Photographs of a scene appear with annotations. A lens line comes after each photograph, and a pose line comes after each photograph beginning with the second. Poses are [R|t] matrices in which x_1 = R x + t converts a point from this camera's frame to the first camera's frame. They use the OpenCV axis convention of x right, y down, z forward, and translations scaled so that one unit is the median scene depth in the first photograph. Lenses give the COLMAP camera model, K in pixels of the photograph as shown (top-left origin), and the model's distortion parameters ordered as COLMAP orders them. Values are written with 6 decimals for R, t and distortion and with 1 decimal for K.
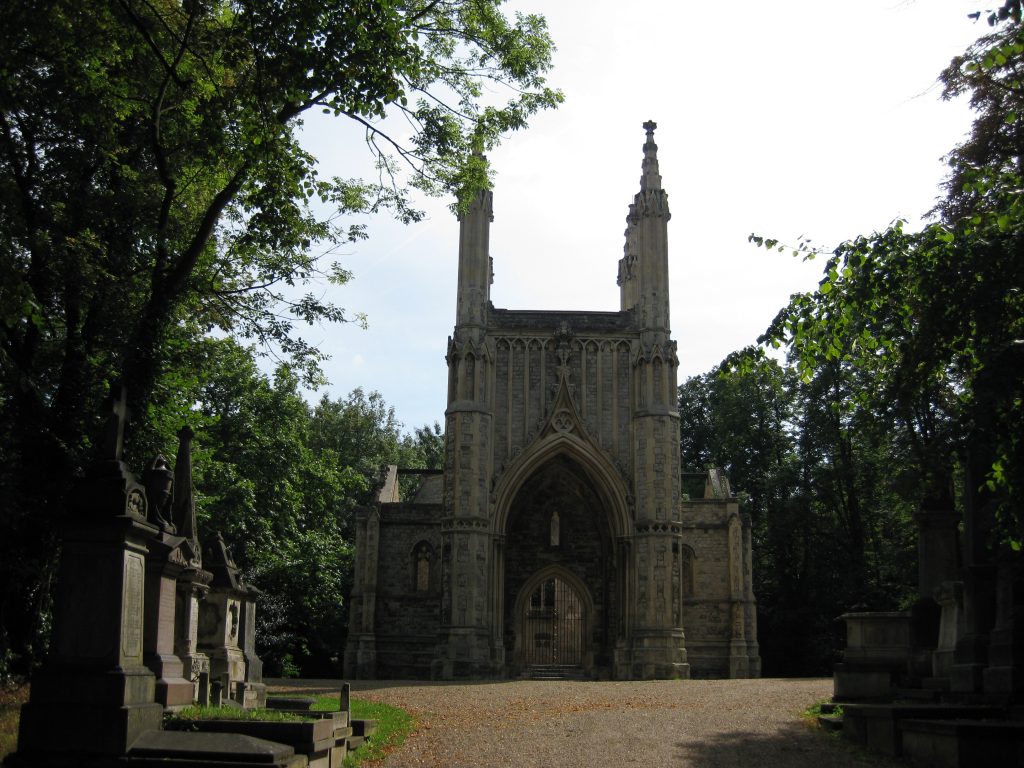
lens RADIAL K [[1145.6, 0, 512.0], [0, 1145.6, 384.0], [0, 0, 1]] dist [-0.148692, -0.004181]
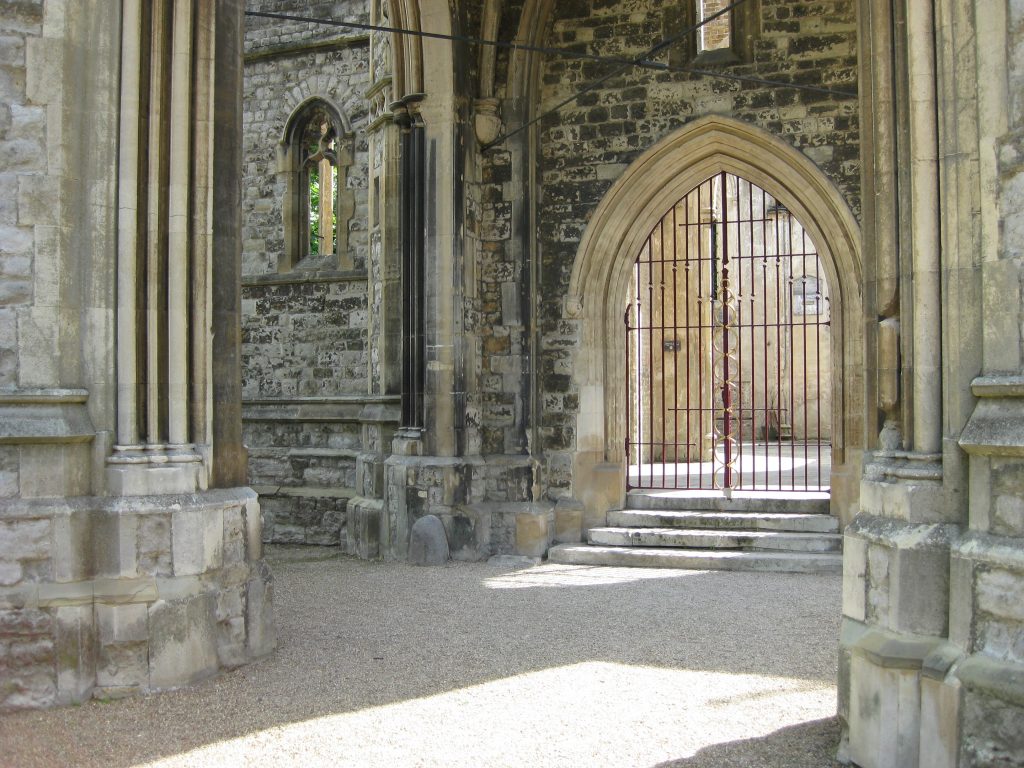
lens RADIAL K [[1145.6, 0, 512.0], [0, 1145.6, 384.0], [0, 0, 1]] dist [-0.148692, -0.004181]
pose [[0.927756, -0.028283, -0.372115, 0.088405], [0.118421, 0.967902, 0.221681, 0.152530], [0.353901, -0.249732, 0.901326, 0.728662]]
